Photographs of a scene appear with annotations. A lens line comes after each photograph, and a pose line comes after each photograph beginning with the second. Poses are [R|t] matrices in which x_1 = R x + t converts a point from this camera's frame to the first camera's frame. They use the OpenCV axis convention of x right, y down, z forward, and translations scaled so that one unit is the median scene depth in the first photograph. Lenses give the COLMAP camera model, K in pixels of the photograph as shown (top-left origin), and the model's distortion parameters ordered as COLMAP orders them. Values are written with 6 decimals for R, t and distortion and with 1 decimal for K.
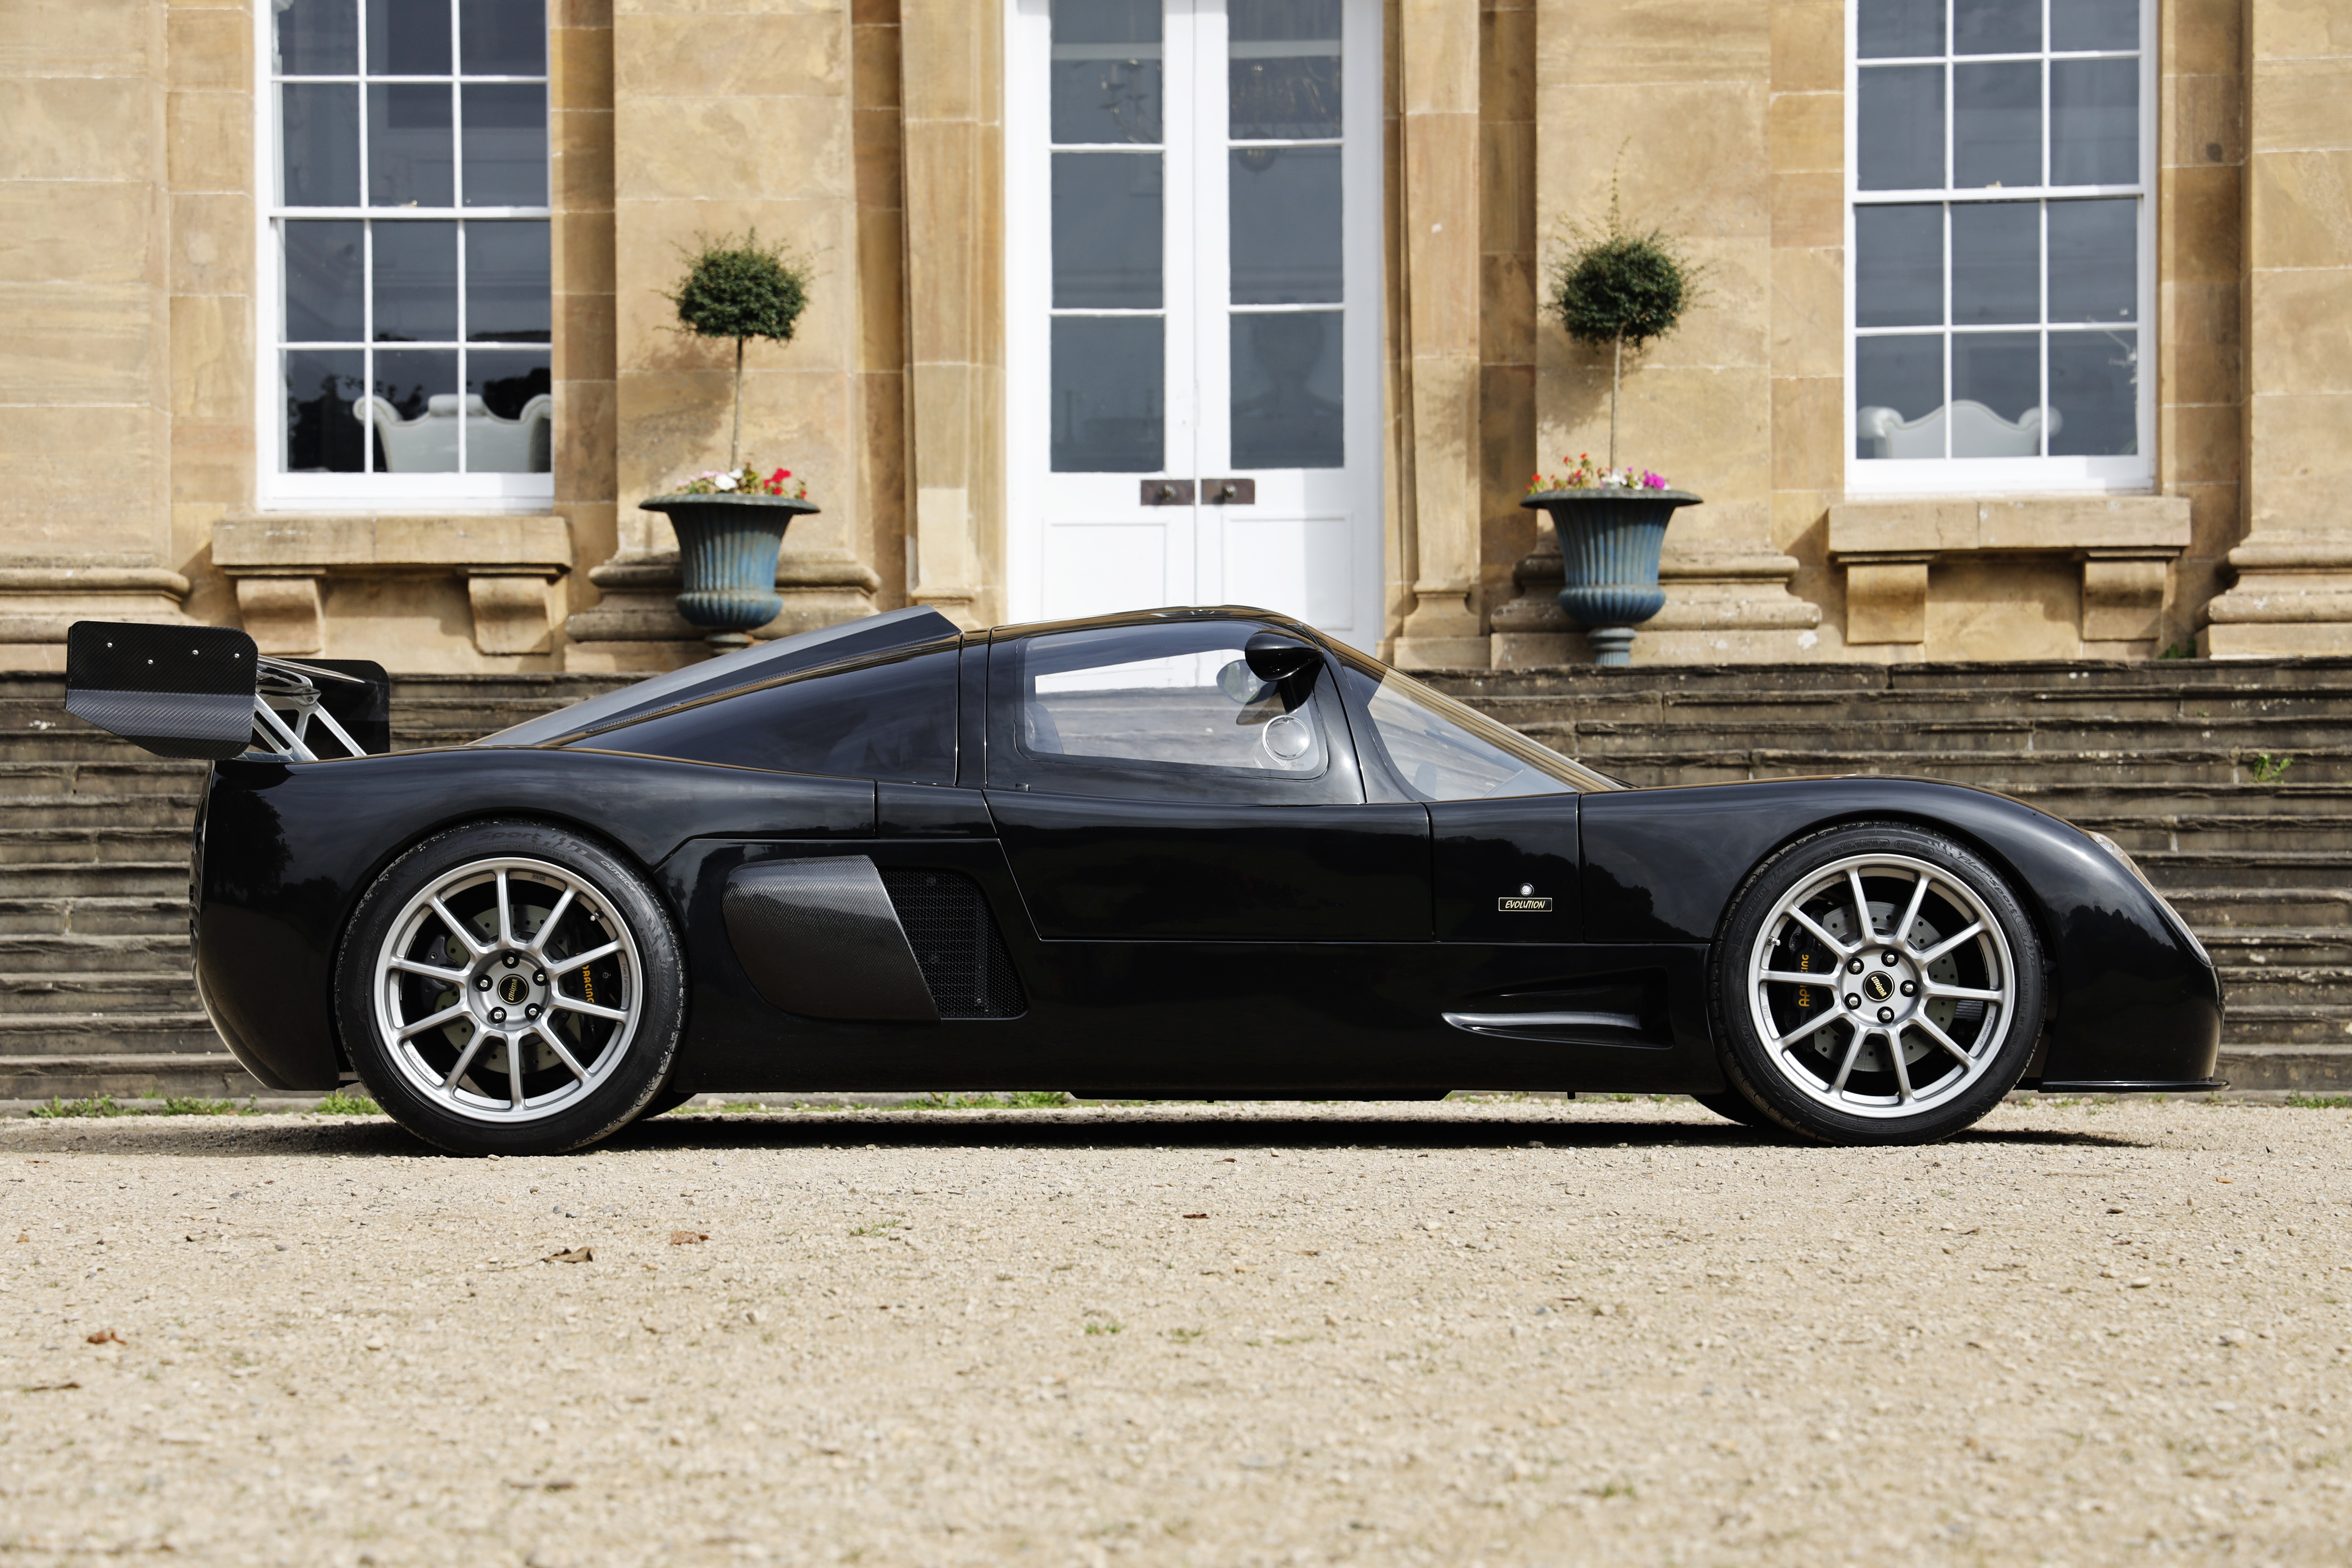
lens RADIAL K [[6157.3, 0, 1176.0], [0, 6157.3, 784.0], [0, 0, 1]] dist [0.554870, 0.312410]
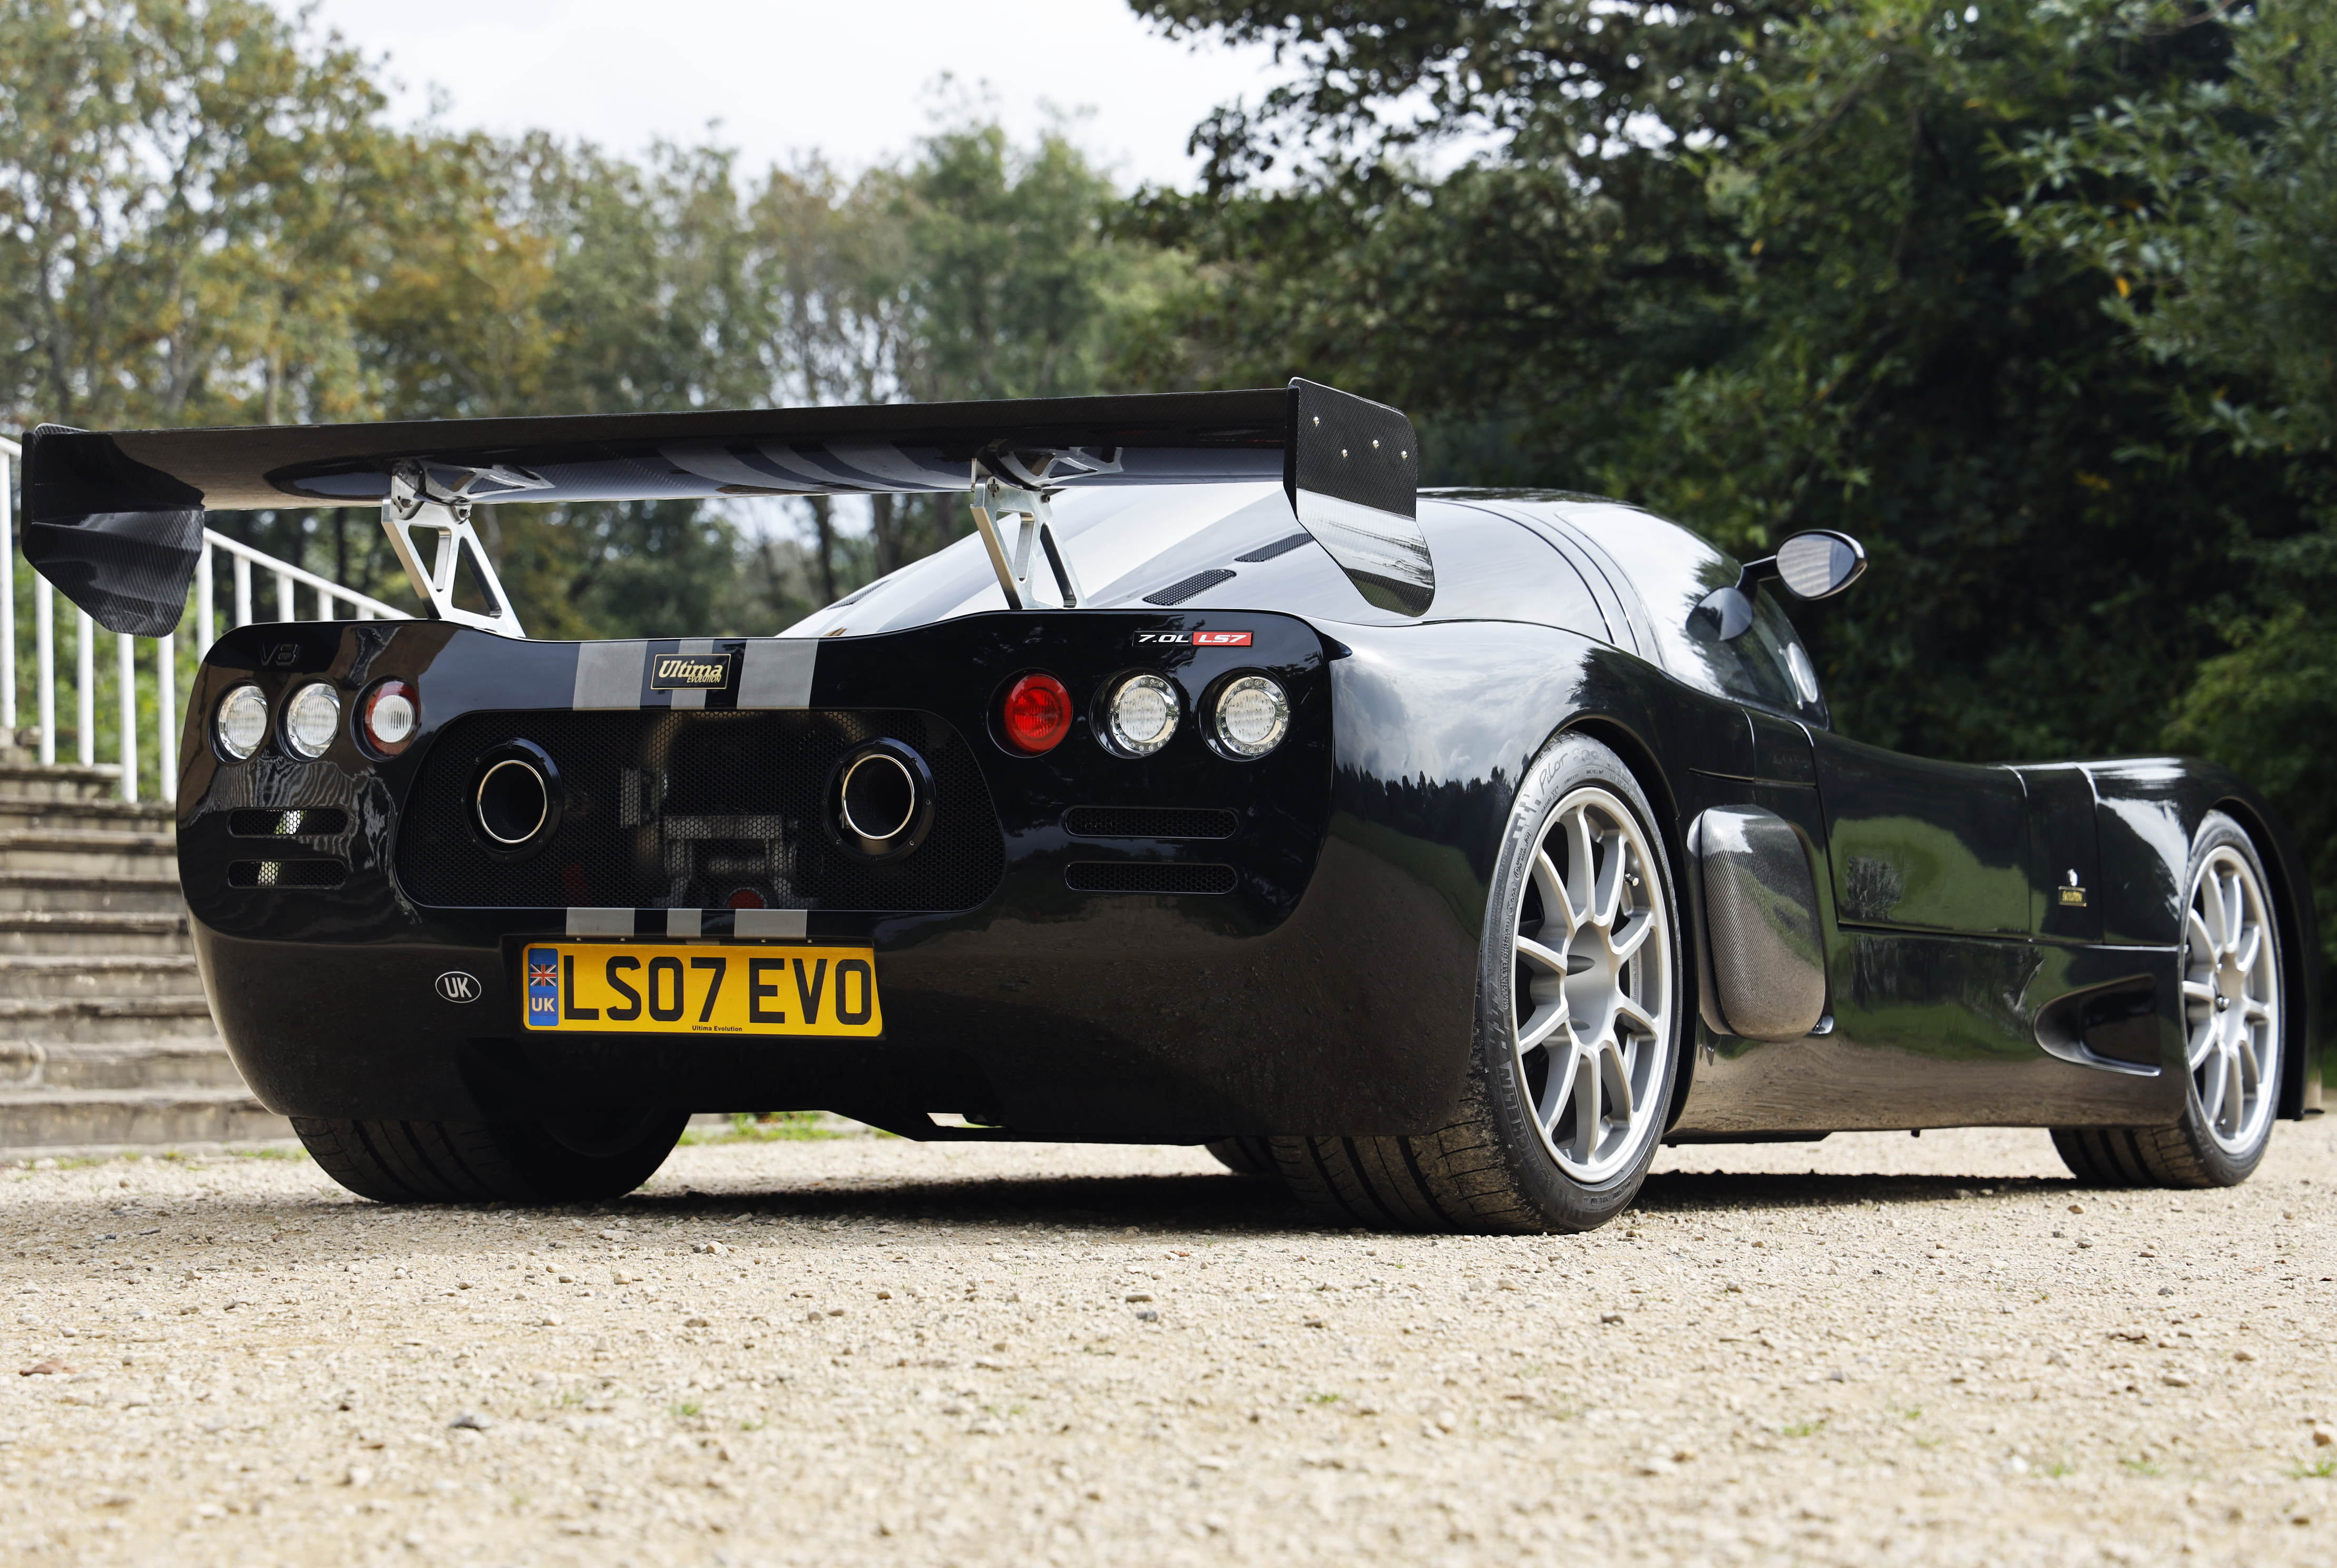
lens RADIAL K [[6117.7, 0, 1168.5], [0, 6117.7, 784.0], [0, 0, 1]] dist [0.554870, 0.312410]
pose [[0.466814, 0.040737, 0.883417, -0.352185], [-0.028466, 0.999113, -0.031030, 0.016446], [-0.883897, -0.010662, 0.467559, 0.357579]]
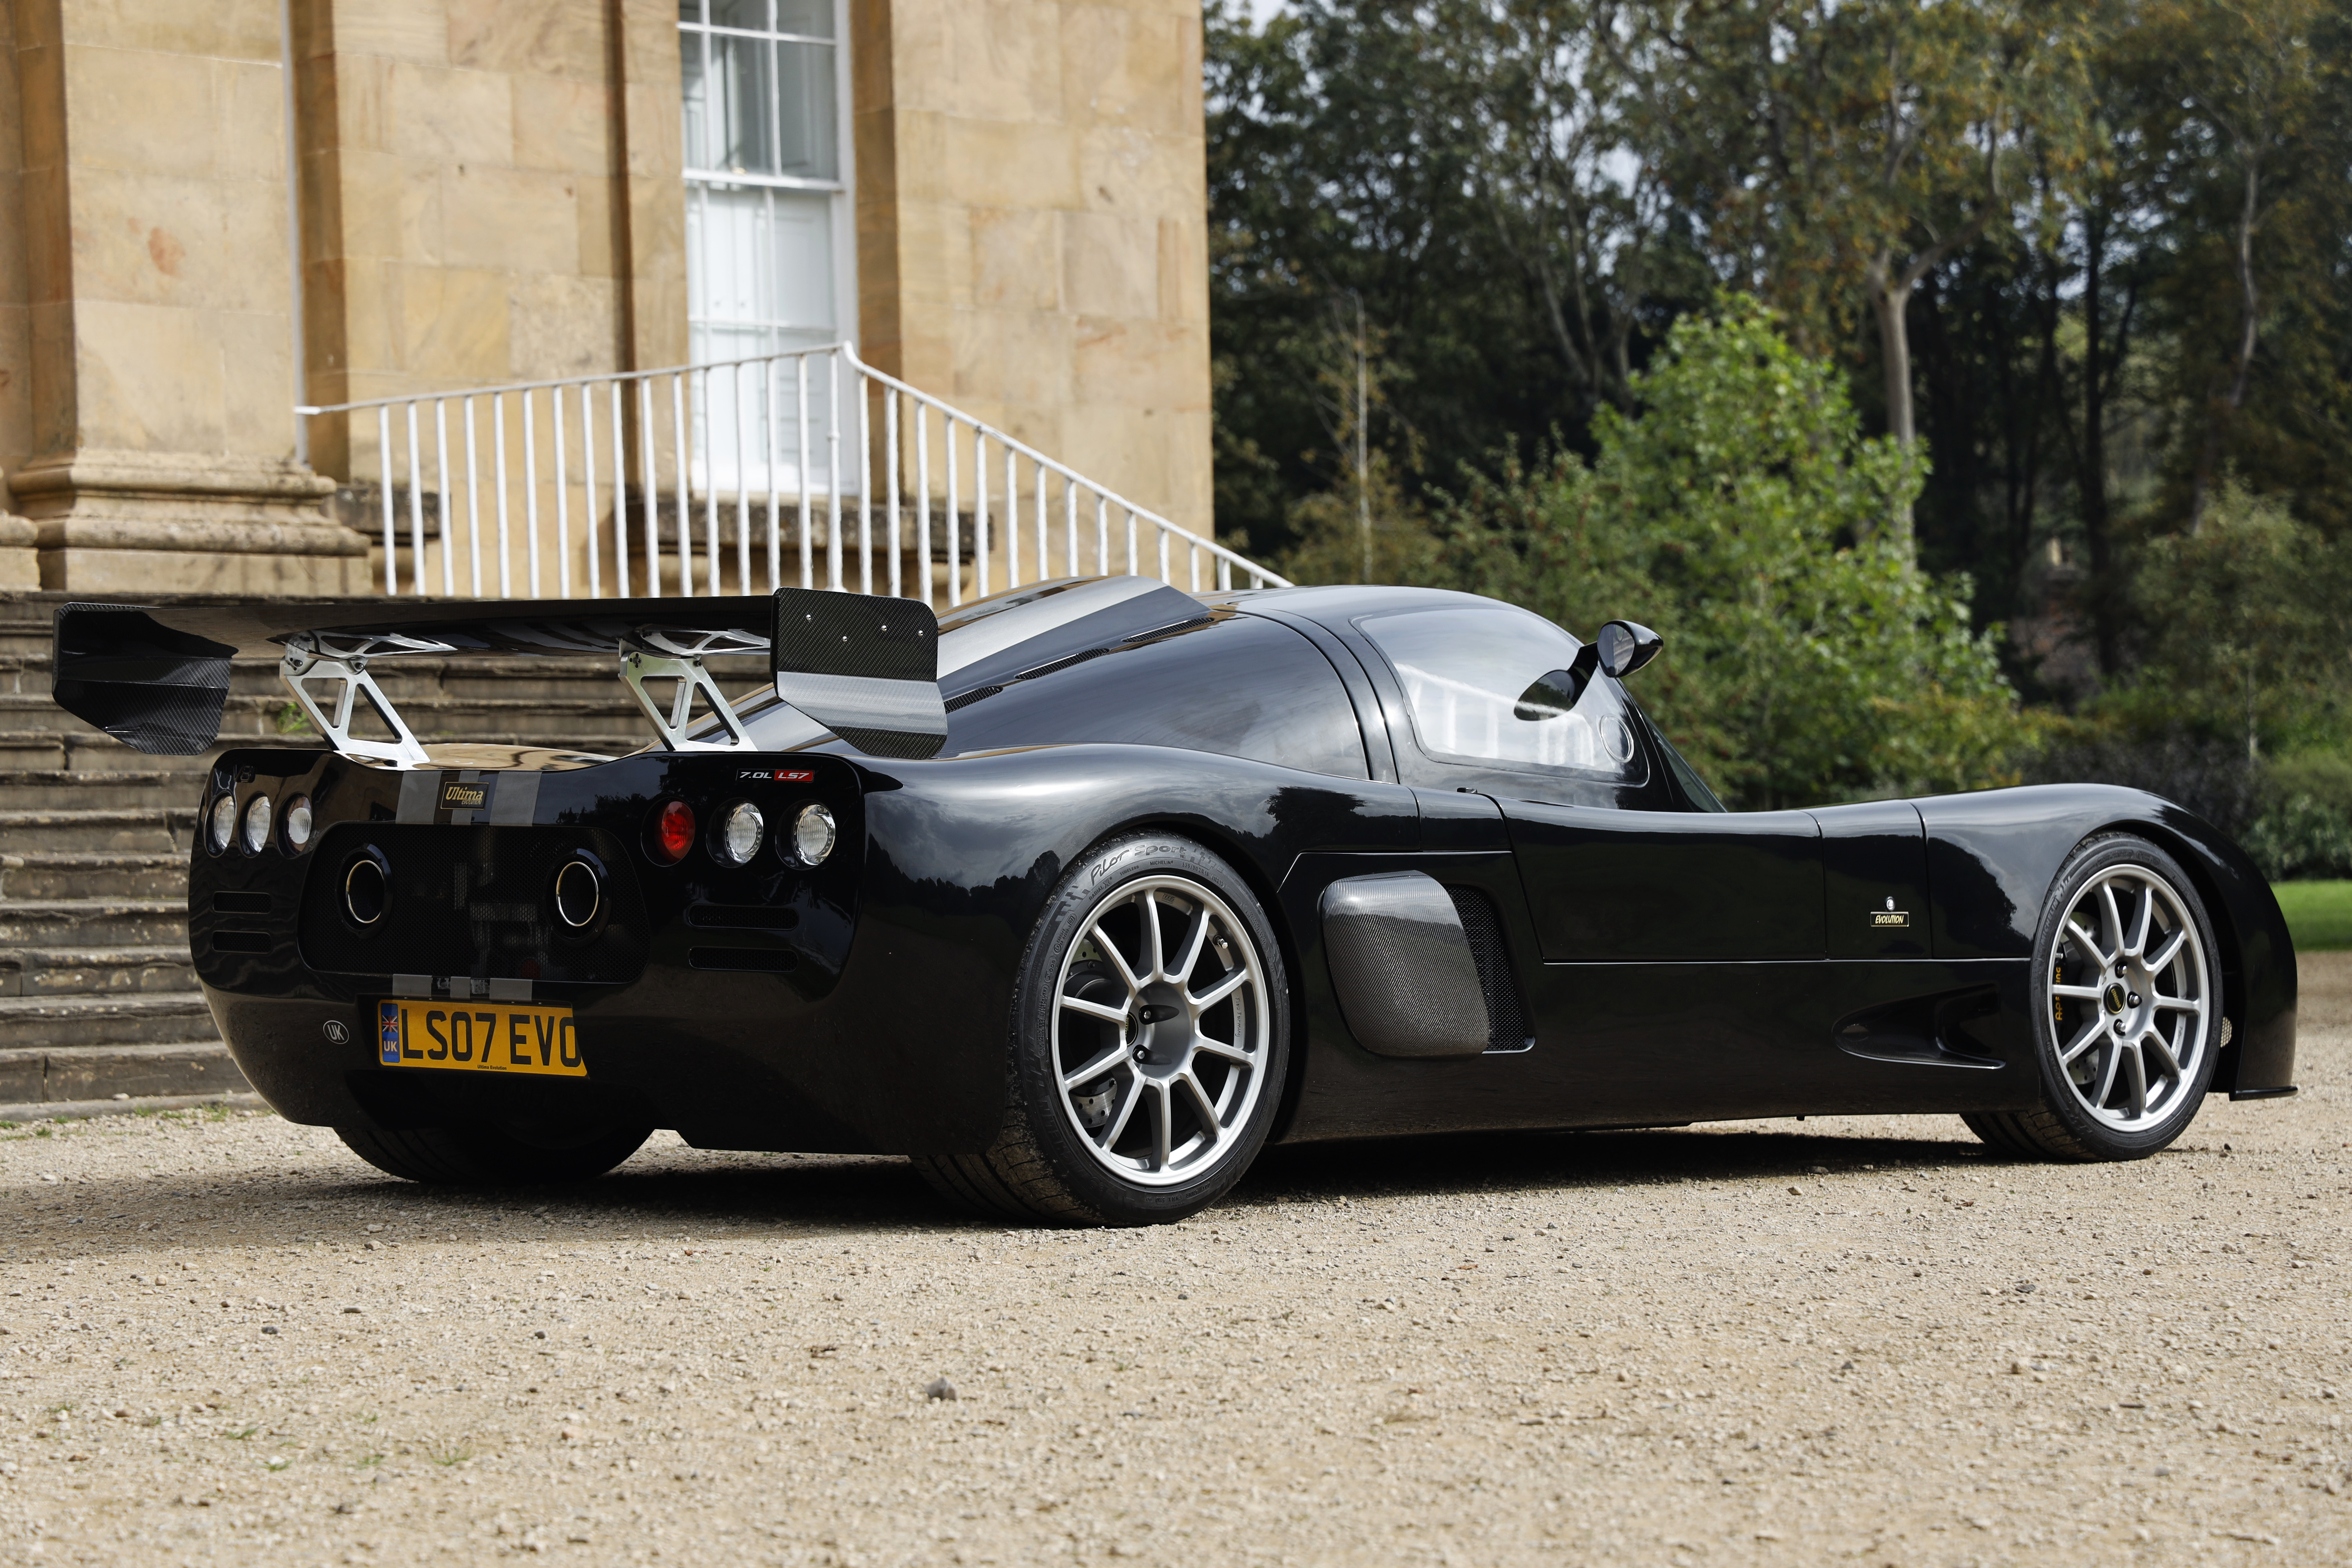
lens RADIAL K [[6750.9, 0, 1176.0], [0, 6750.9, 784.0], [0, 0, 1]] dist [0.566891, 1.815024]
pose [[0.703142, 0.004141, 0.711037, -0.376858], [-0.017491, 0.999781, 0.011474, -0.005602], [-0.710834, -0.020505, 0.703061, 0.168755]]
